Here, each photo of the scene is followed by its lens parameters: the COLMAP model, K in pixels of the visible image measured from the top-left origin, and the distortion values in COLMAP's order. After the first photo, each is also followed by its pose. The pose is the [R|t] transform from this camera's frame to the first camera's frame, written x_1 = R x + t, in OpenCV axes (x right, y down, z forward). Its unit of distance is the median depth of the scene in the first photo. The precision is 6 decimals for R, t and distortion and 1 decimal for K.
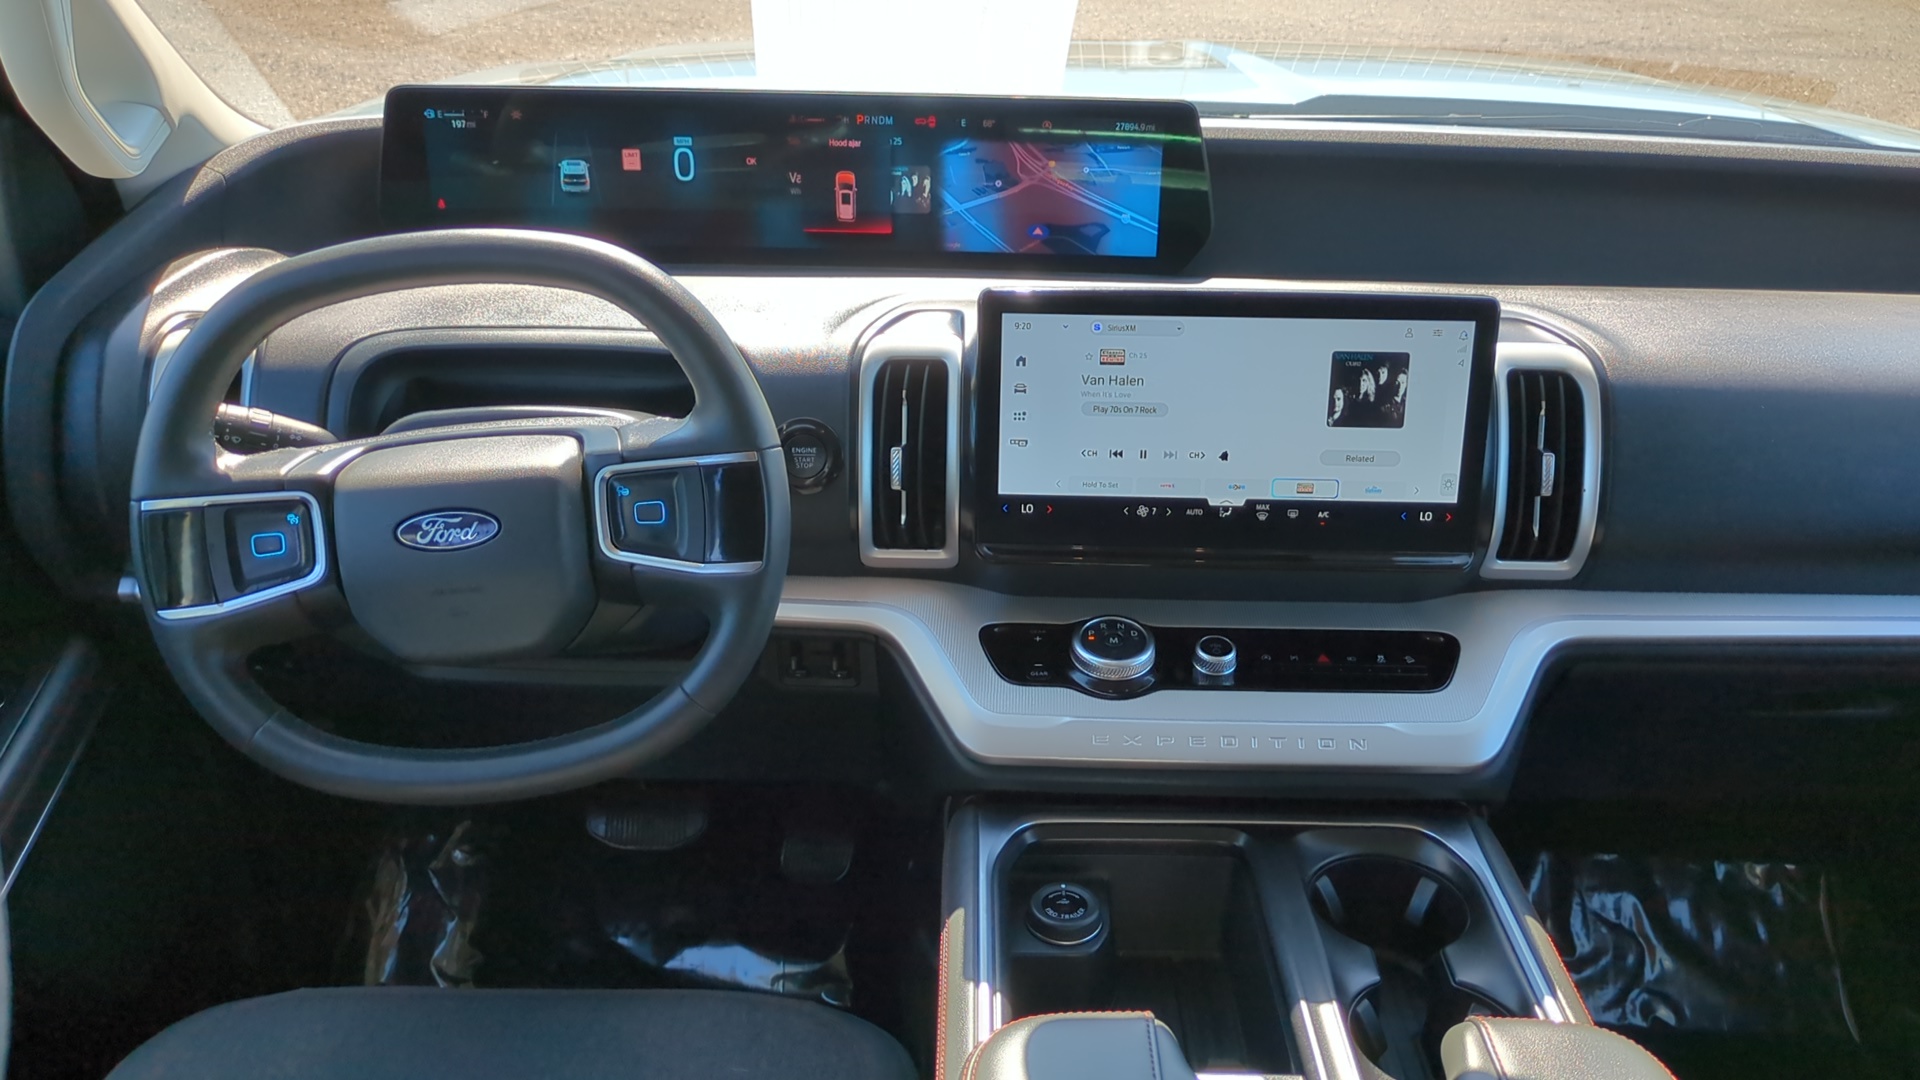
lens RADIAL K [[1648.6, 0, 973.4], [0, 1648.6, 537.3], [0, 0, 1]] dist [0.063378, -0.105858]
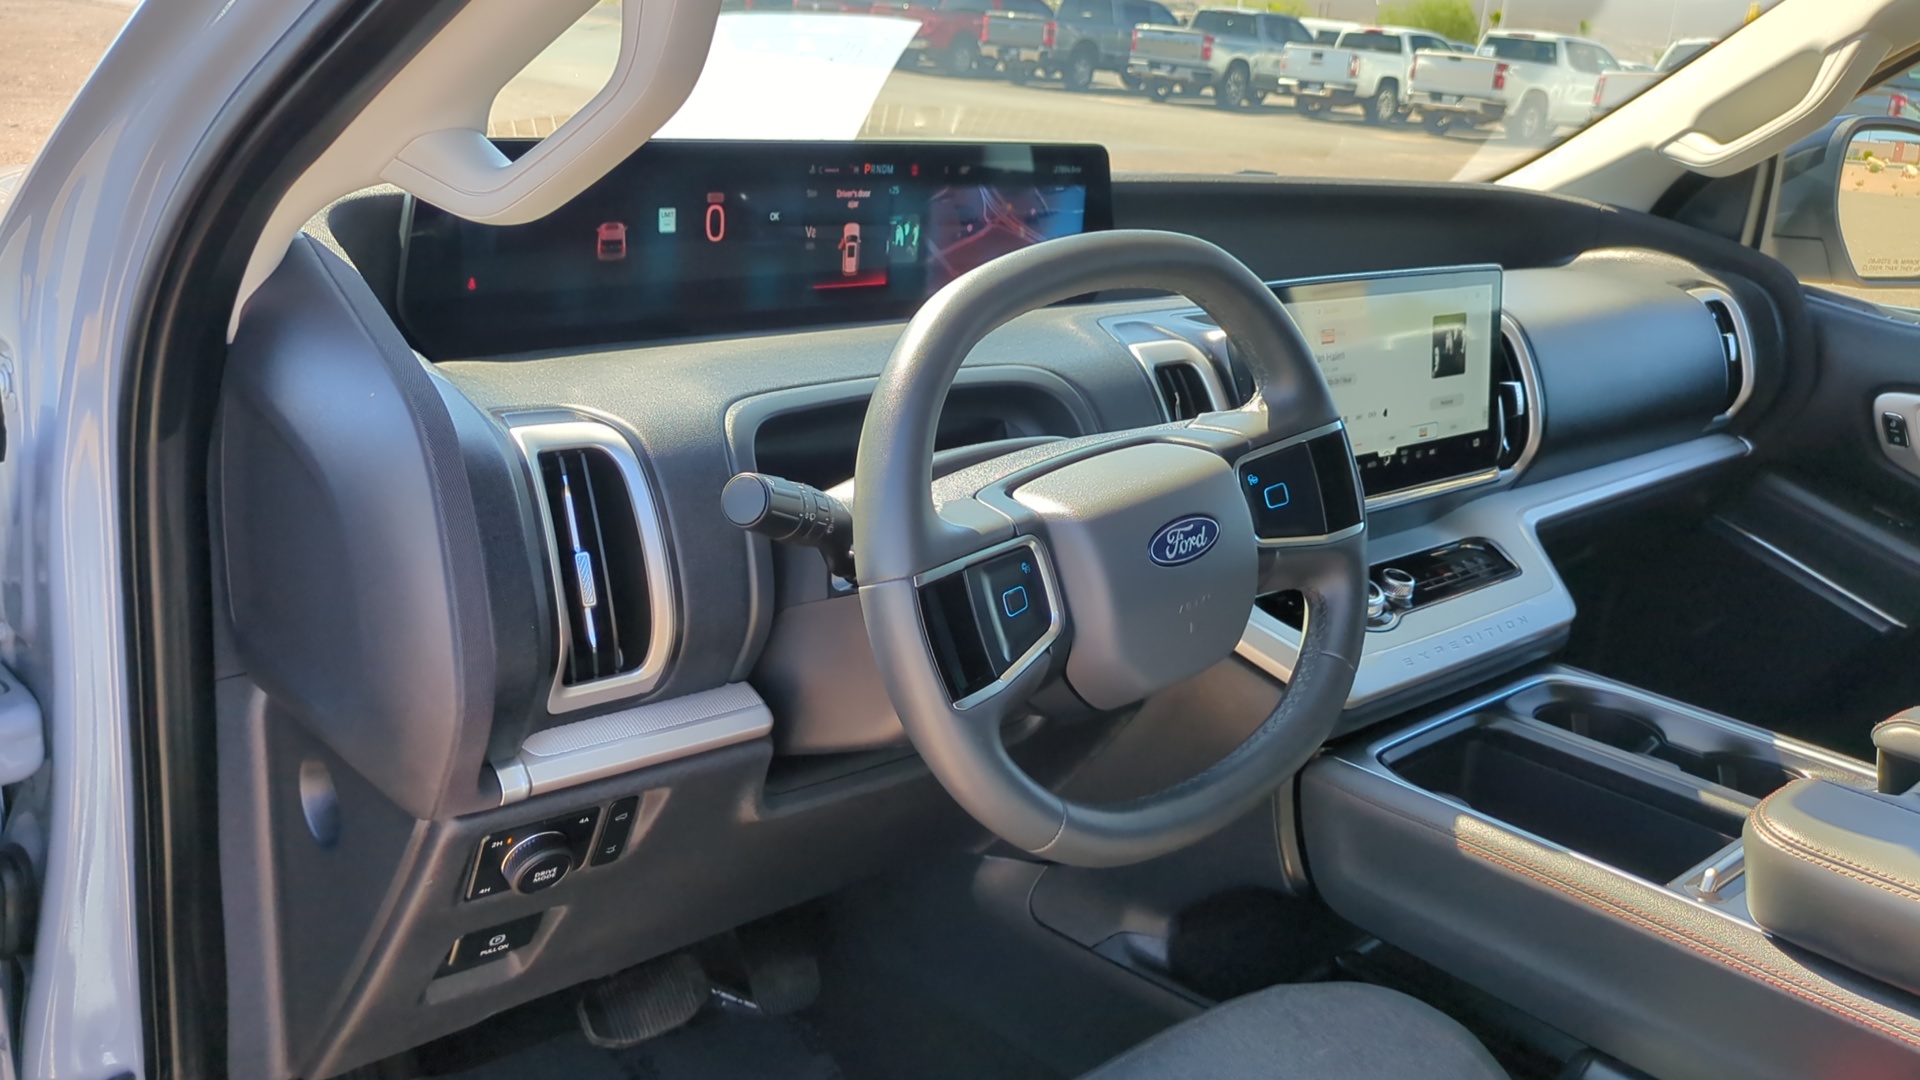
lens RADIAL K [[1648.6, 0, 973.4], [0, 1648.6, 537.3], [0, 0, 1]] dist [0.063378, -0.105858]
pose [[0.727117, -0.169519, 0.665255, -0.855695], [0.233081, 0.972433, -0.006961, -0.022787], [-0.645736, 0.160119, 0.746584, 0.316754]]
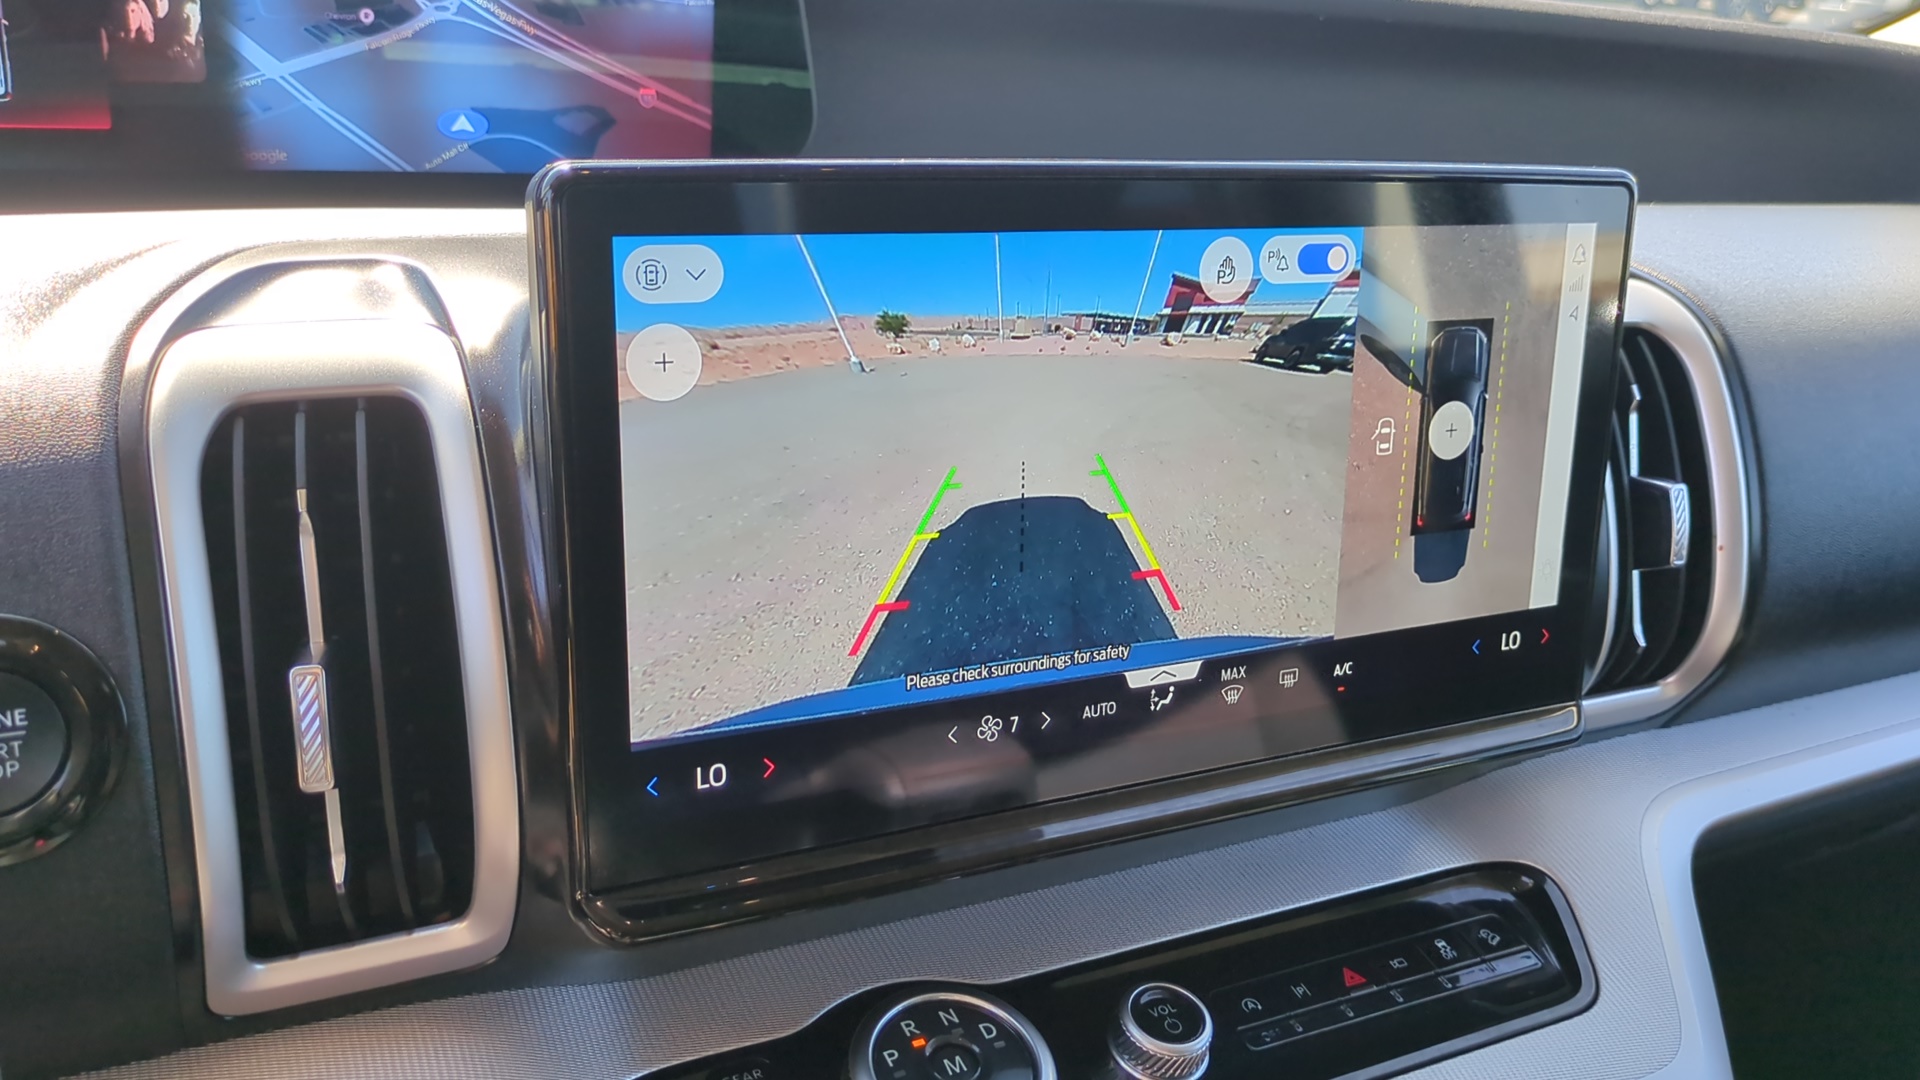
lens RADIAL K [[1648.6, 0, 973.4], [0, 1648.6, 537.3], [0, 0, 1]] dist [0.063378, -0.105858]
pose [[0.880799, -0.116728, 0.458876, -0.078053], [0.130522, 0.991444, 0.001669, -0.062892], [-0.455145, 0.058423, 0.888499, 0.643951]]
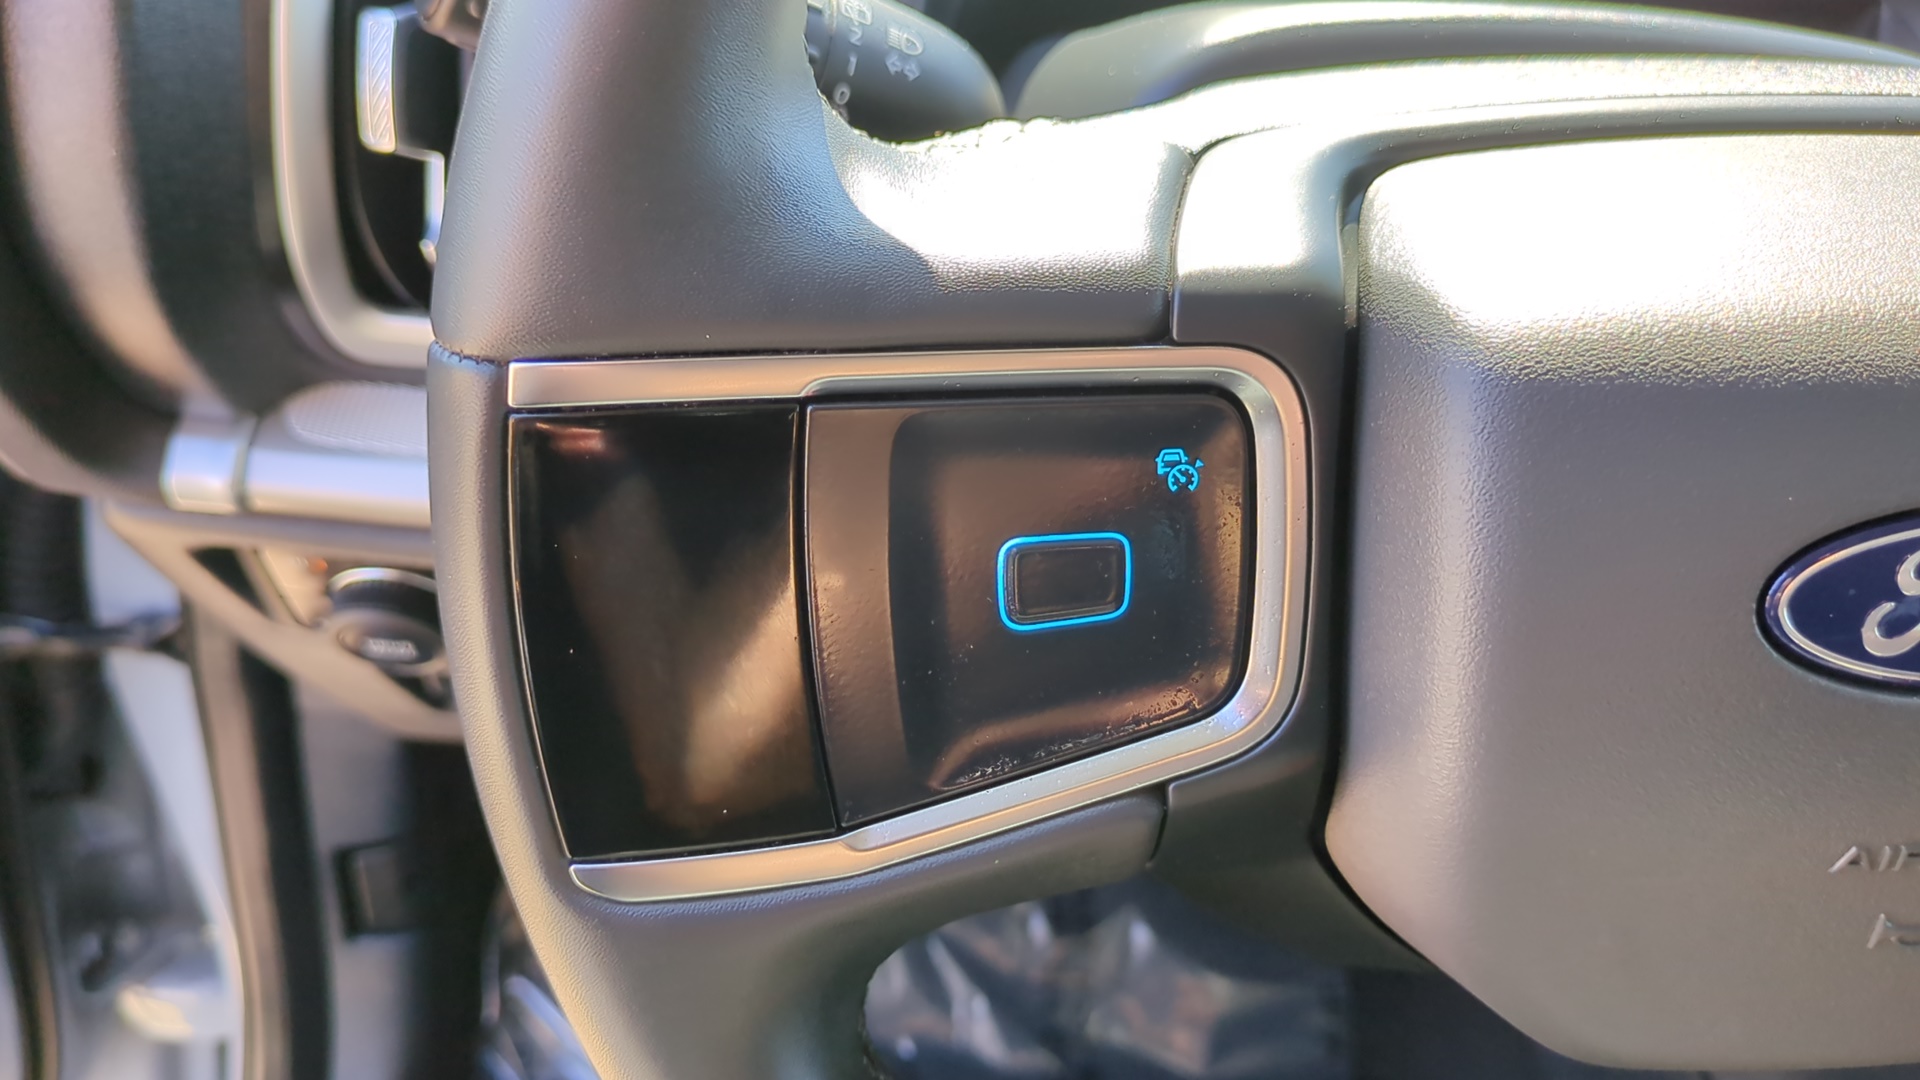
lens RADIAL K [[1684.3, 0, 982.9], [0, 1684.3, 542.0], [0, 0, 1]] dist [-0.006491, -0.002928]
pose [[0.994976, 0.054776, 0.083804, -0.386925], [-0.070740, 0.976969, 0.201312, -0.037799], [-0.070847, -0.206229, 0.975936, 0.670388]]
